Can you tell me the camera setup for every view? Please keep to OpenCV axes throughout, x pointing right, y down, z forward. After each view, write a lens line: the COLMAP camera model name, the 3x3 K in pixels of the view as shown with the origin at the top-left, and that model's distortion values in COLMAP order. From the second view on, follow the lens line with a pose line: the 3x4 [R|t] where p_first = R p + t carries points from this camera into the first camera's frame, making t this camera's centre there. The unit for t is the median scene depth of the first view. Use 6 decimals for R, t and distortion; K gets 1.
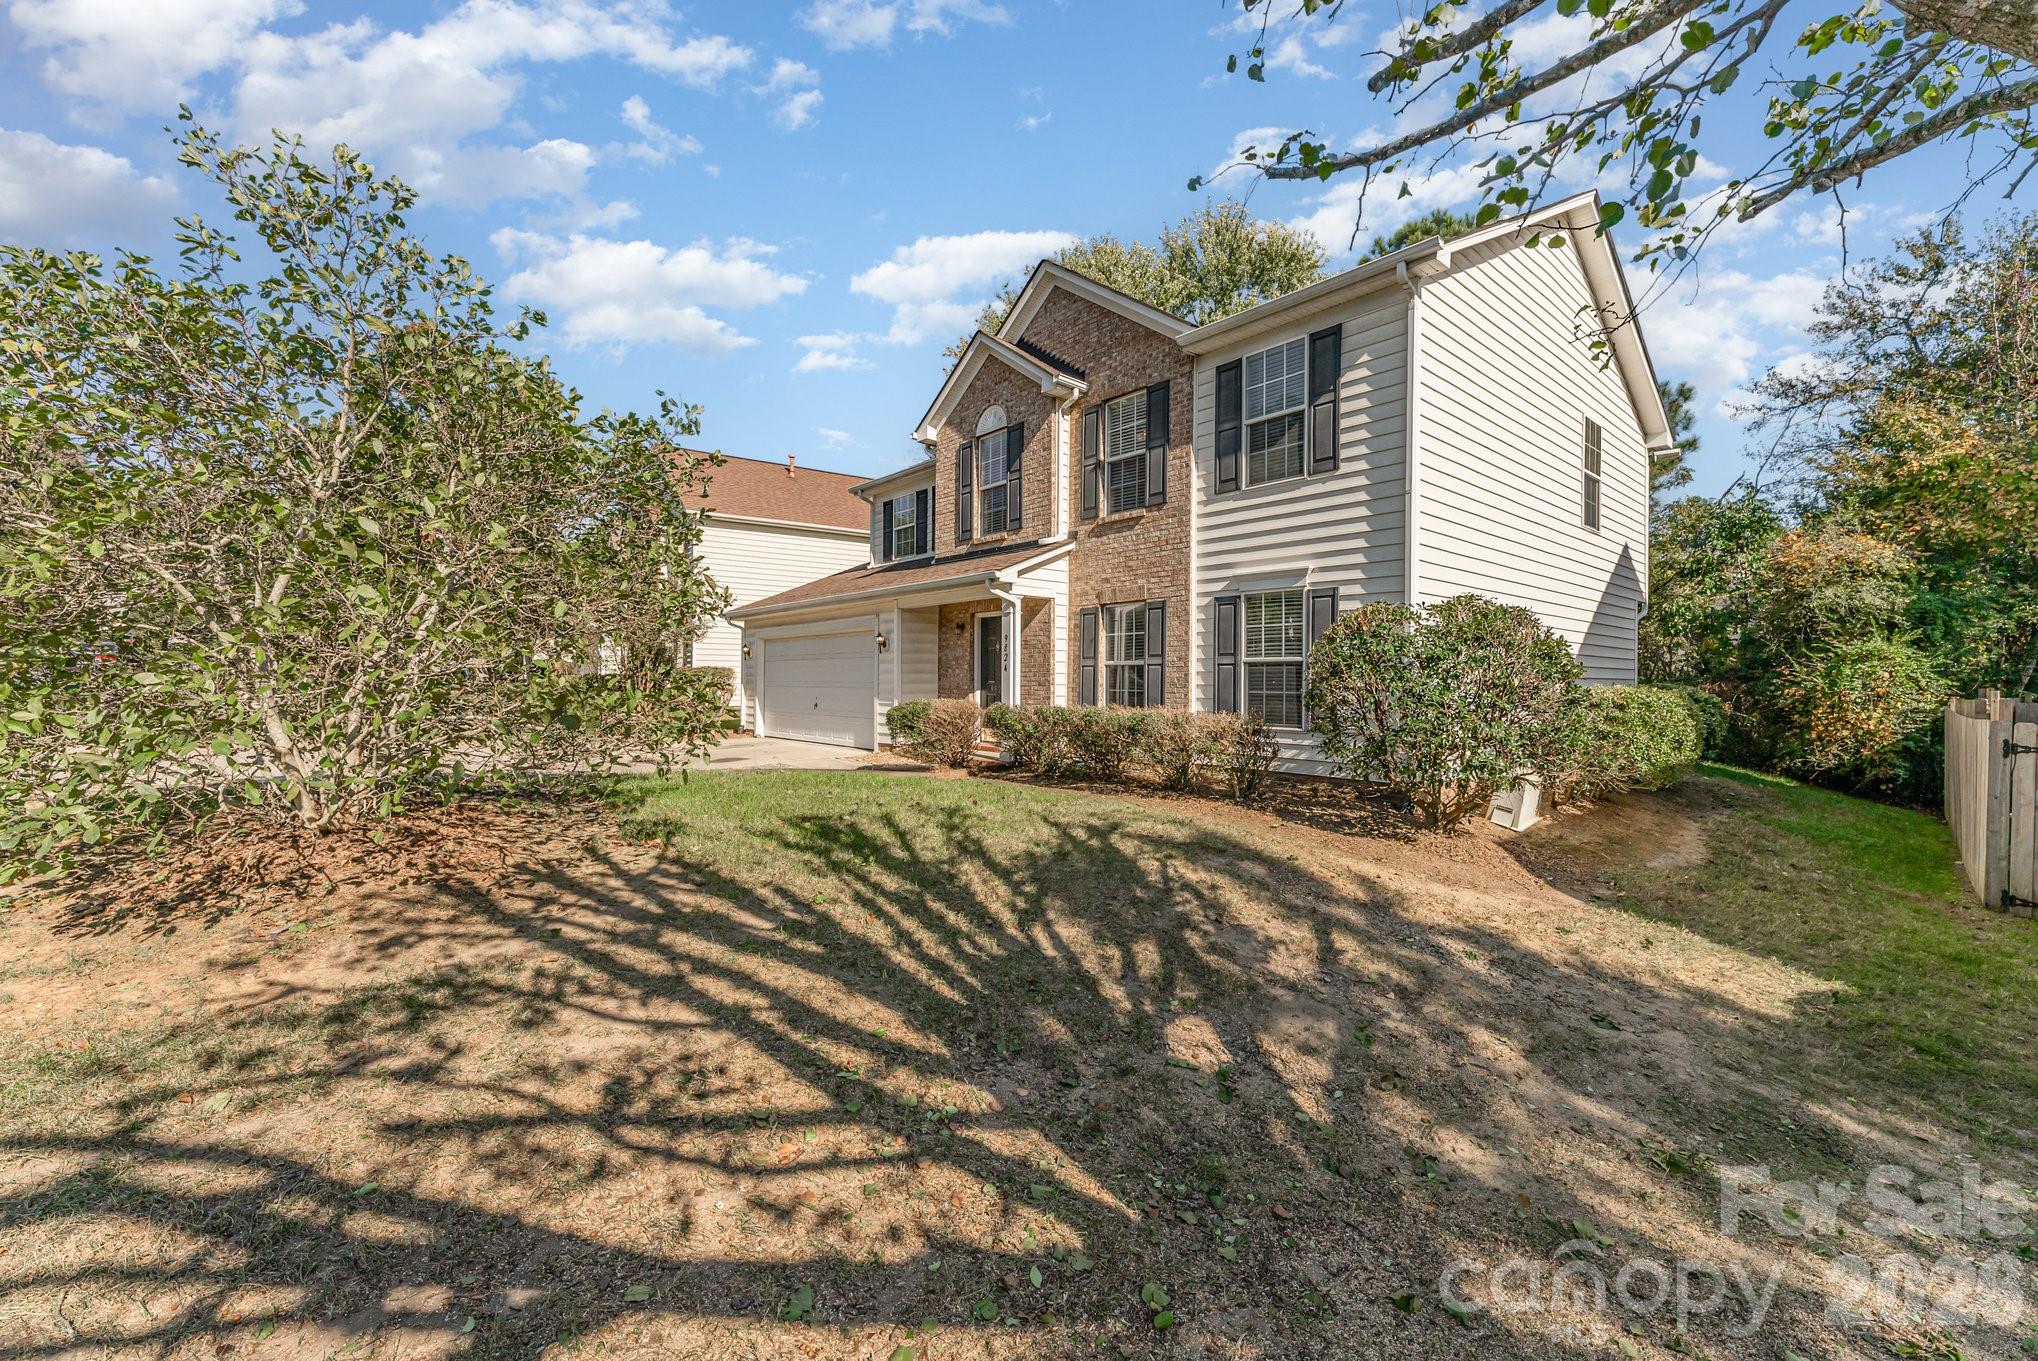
lens RADIAL K [[826.5, 0, 1042.0], [0, 826.5, 680.0], [0, 0, 1]] dist [0.000550, 0.000000]
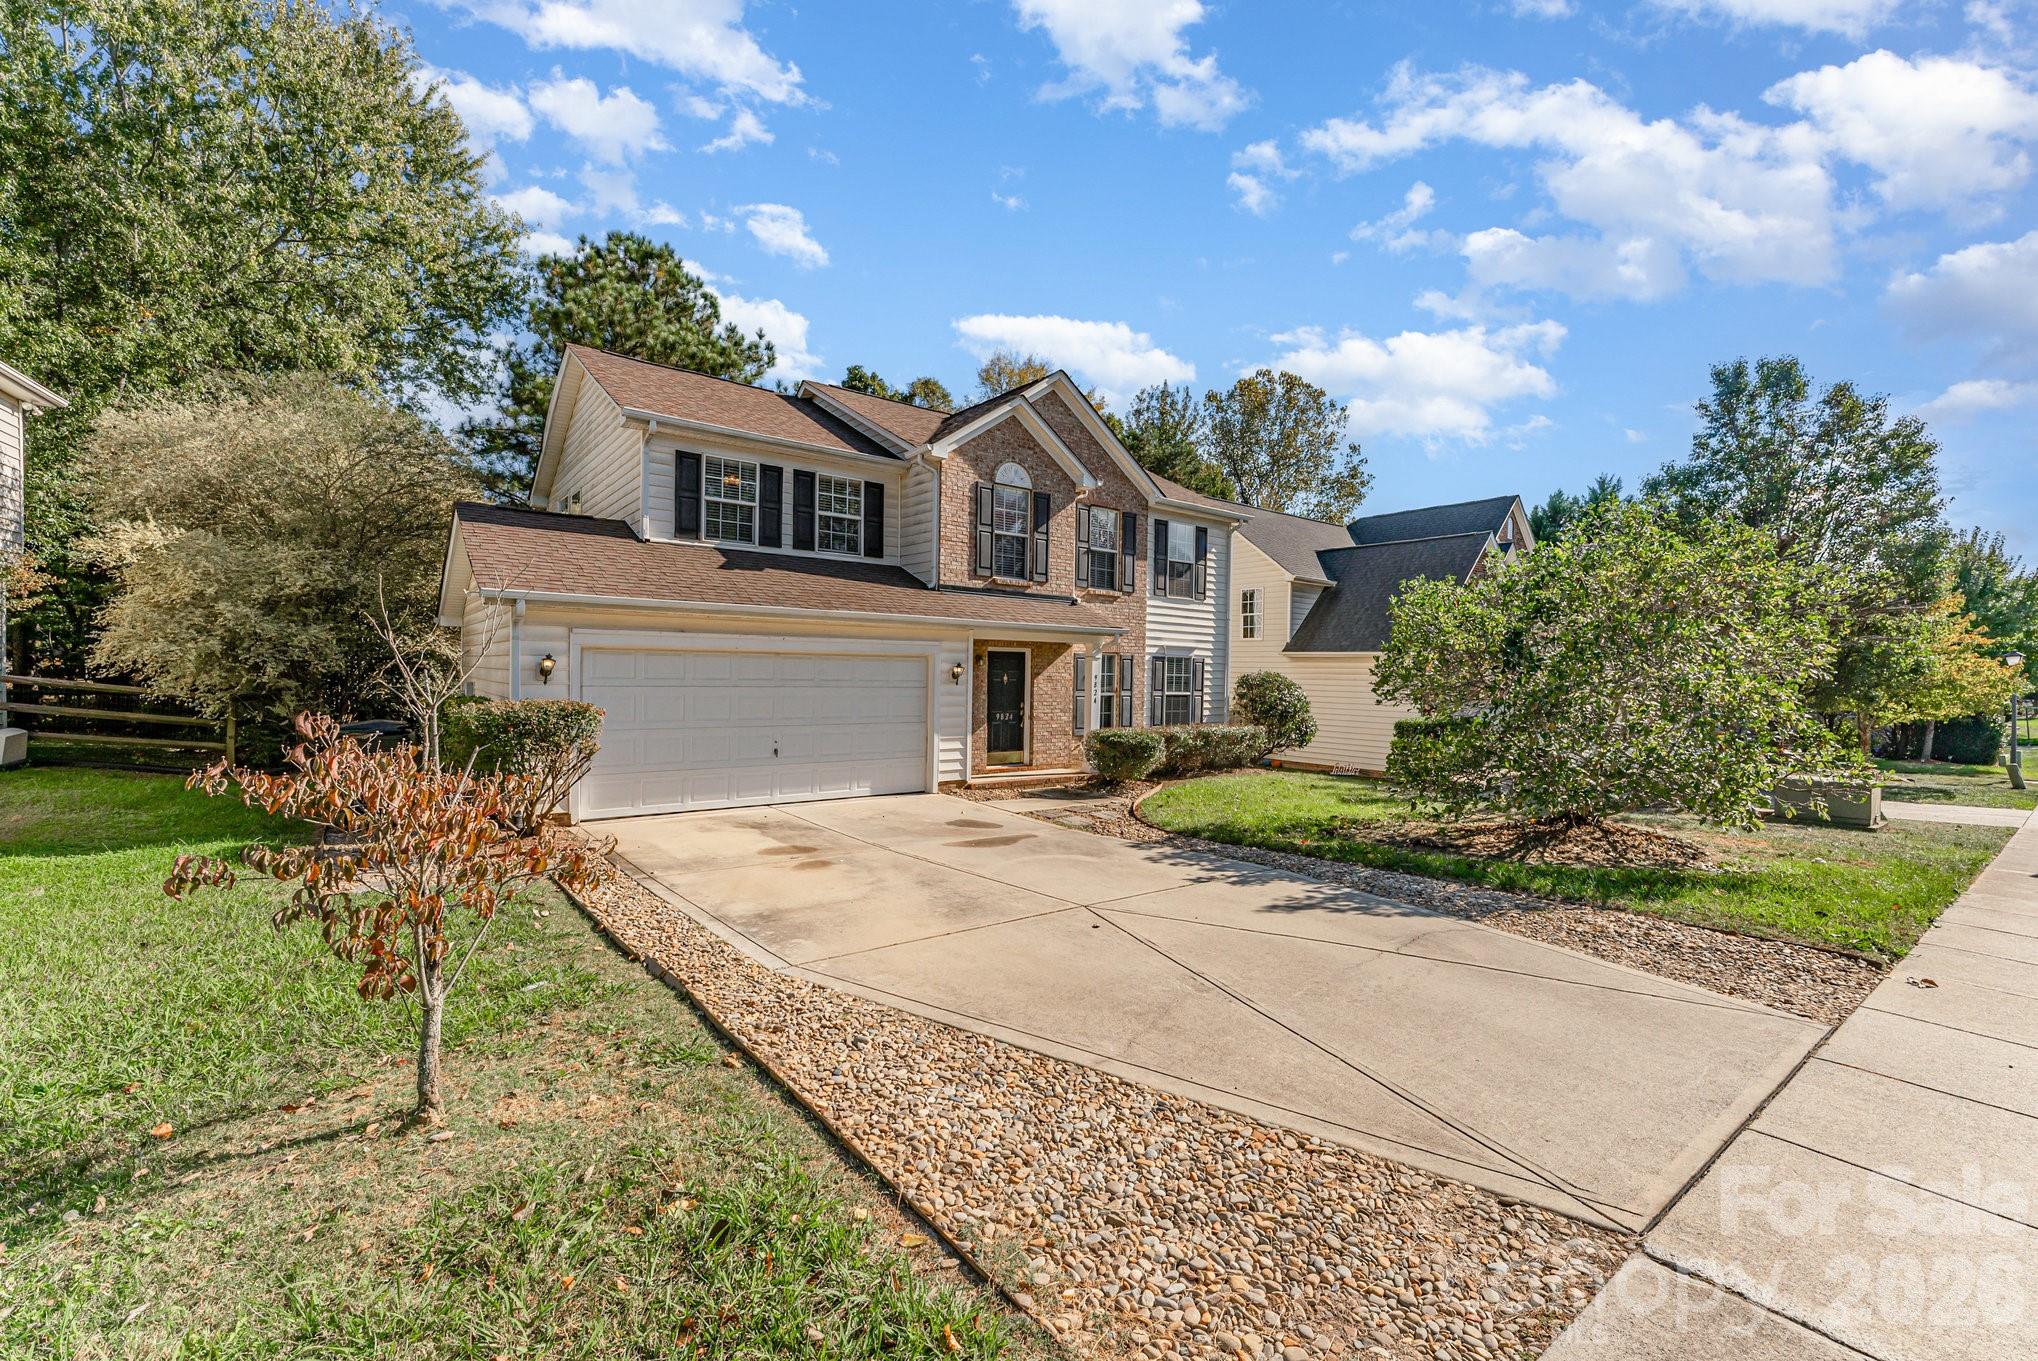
lens RADIAL K [[826.5, 0, 1042.0], [0, 826.5, 680.0], [0, 0, 1]] dist [0.000550, 0.000000]
pose [[0.057885, -0.008994, 0.998283, -1.432846], [-0.017564, 0.999795, 0.010026, -0.062140], [-0.998169, -0.018114, 0.057716, 1.088482]]
